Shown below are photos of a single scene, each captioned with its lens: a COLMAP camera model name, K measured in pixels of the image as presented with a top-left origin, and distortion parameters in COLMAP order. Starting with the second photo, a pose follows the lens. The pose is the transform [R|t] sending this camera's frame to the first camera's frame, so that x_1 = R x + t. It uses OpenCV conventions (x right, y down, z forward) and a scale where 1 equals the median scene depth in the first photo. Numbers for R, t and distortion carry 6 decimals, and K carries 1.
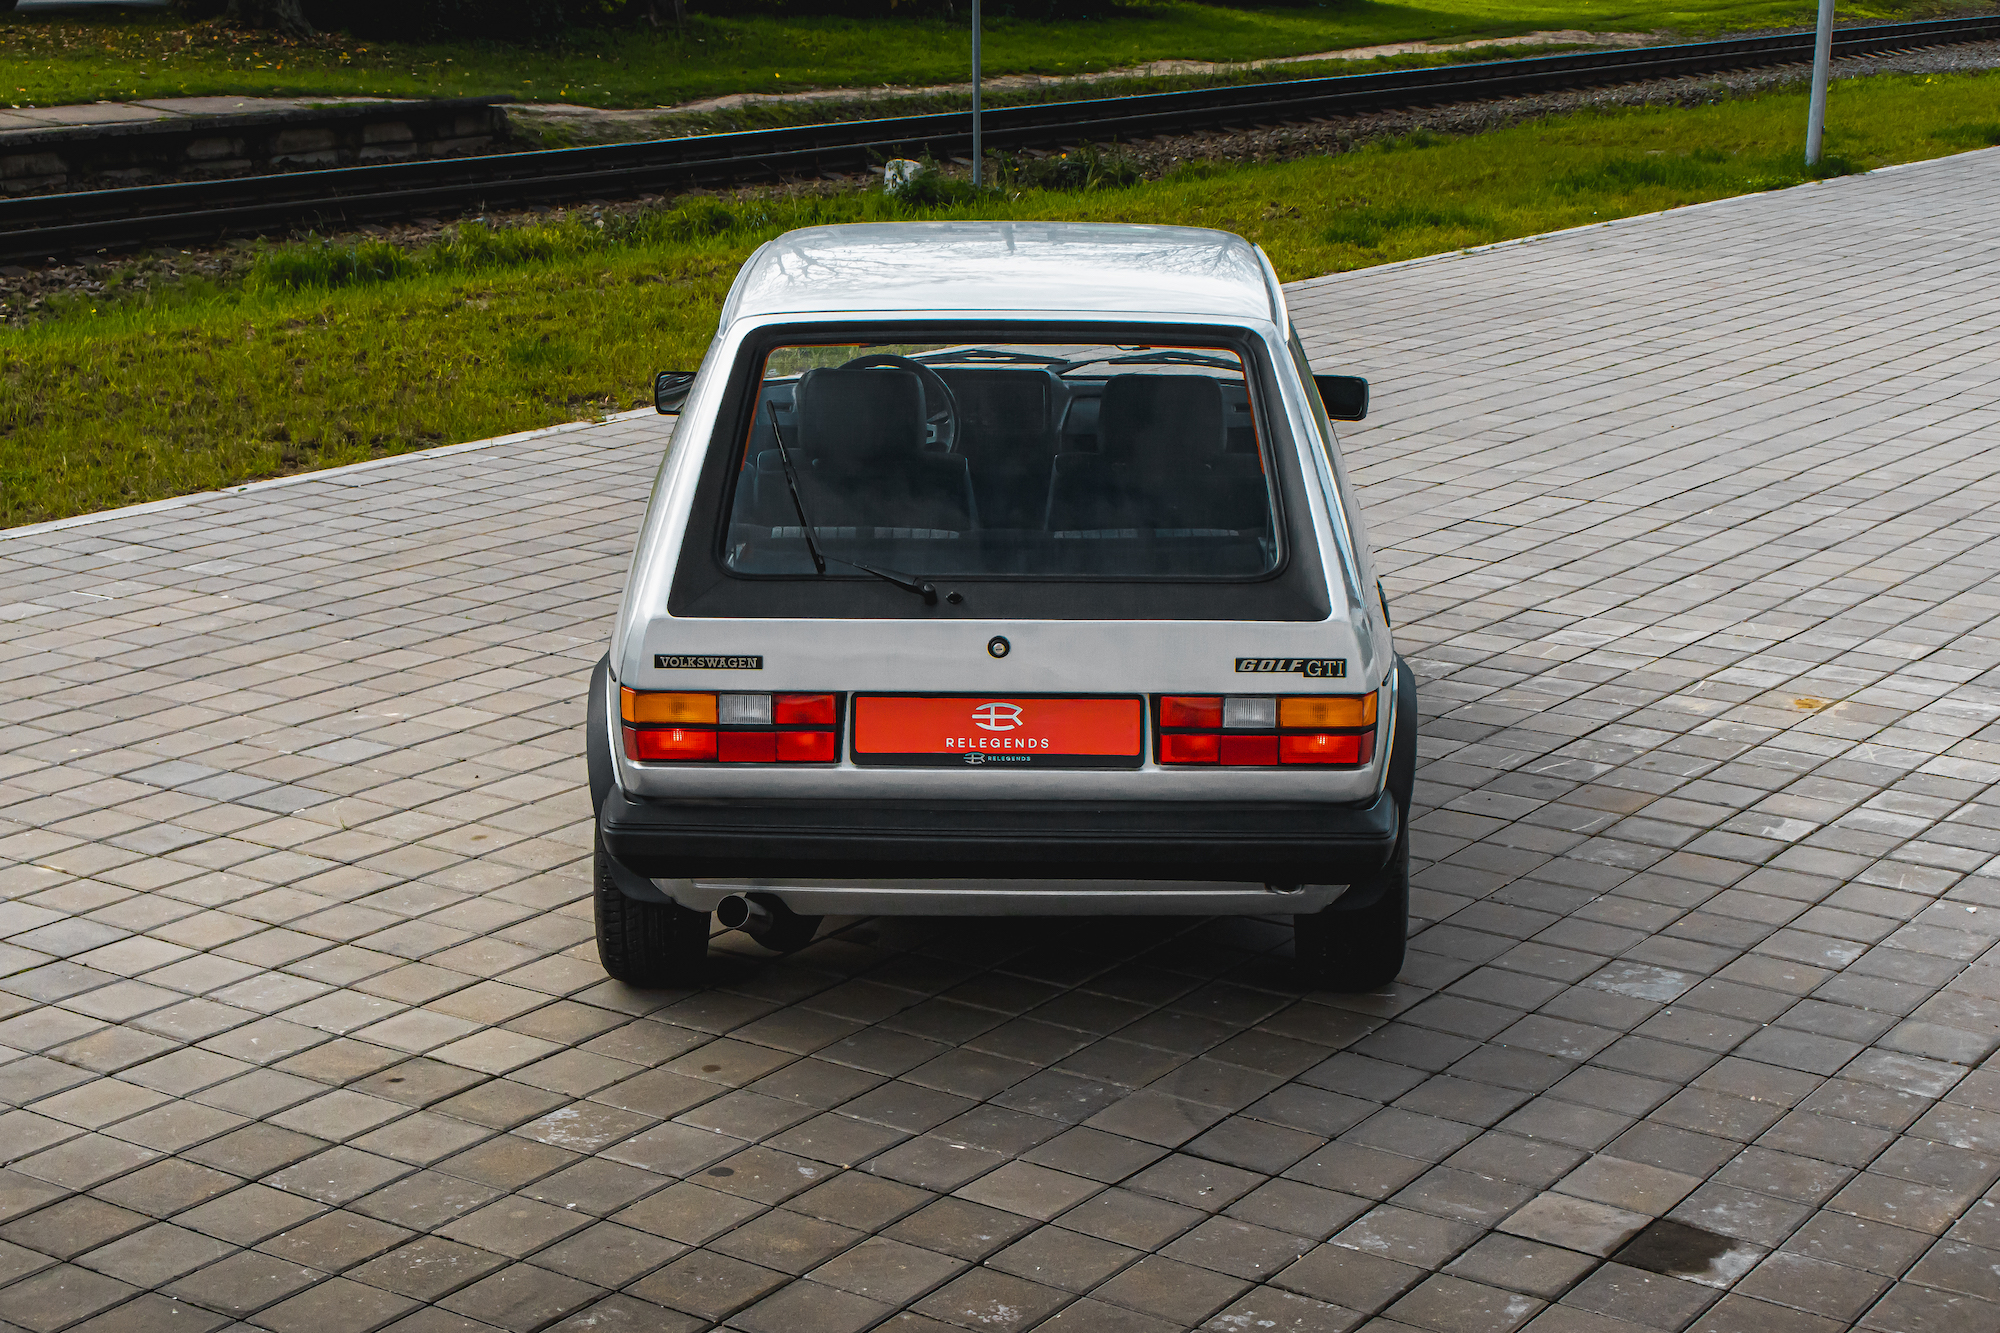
lens RADIAL K [[3278.9, 0, 994.2], [0, 3278.9, 672.6], [0, 0, 1]] dist [0.025936, 0.000000]
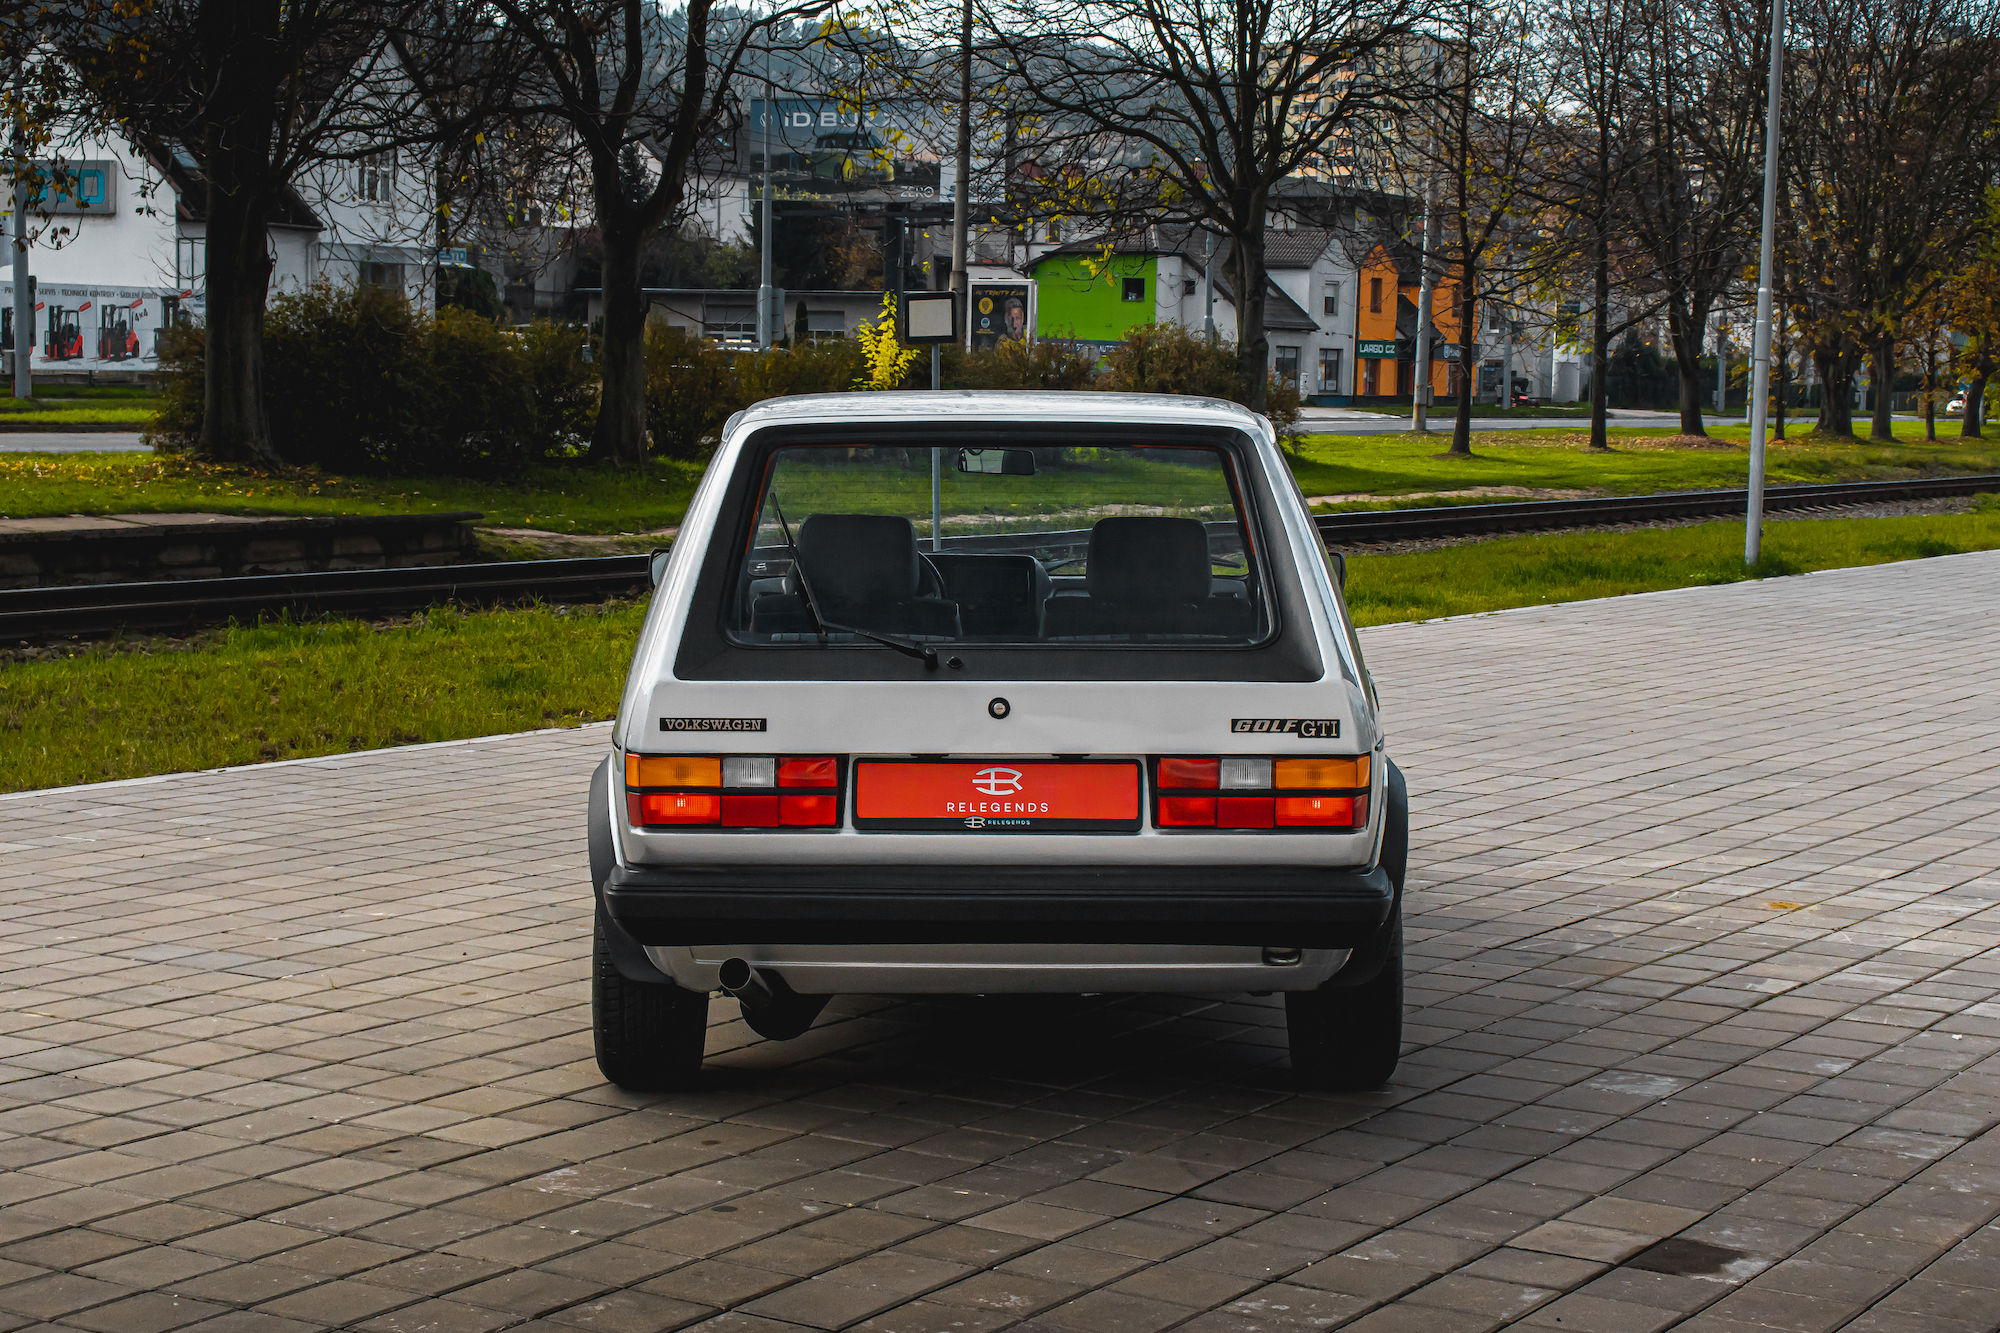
lens RADIAL K [[3278.9, 0, 1005.9], [0, 3278.9, 669.5], [0, 0, 1]] dist [0.025936, 0.000000]
pose [[0.999795, -0.002054, 0.020135, -0.014655], [0.005193, 0.987566, -0.157117, 0.121694], [-0.019562, 0.157190, 0.987375, -0.006764]]
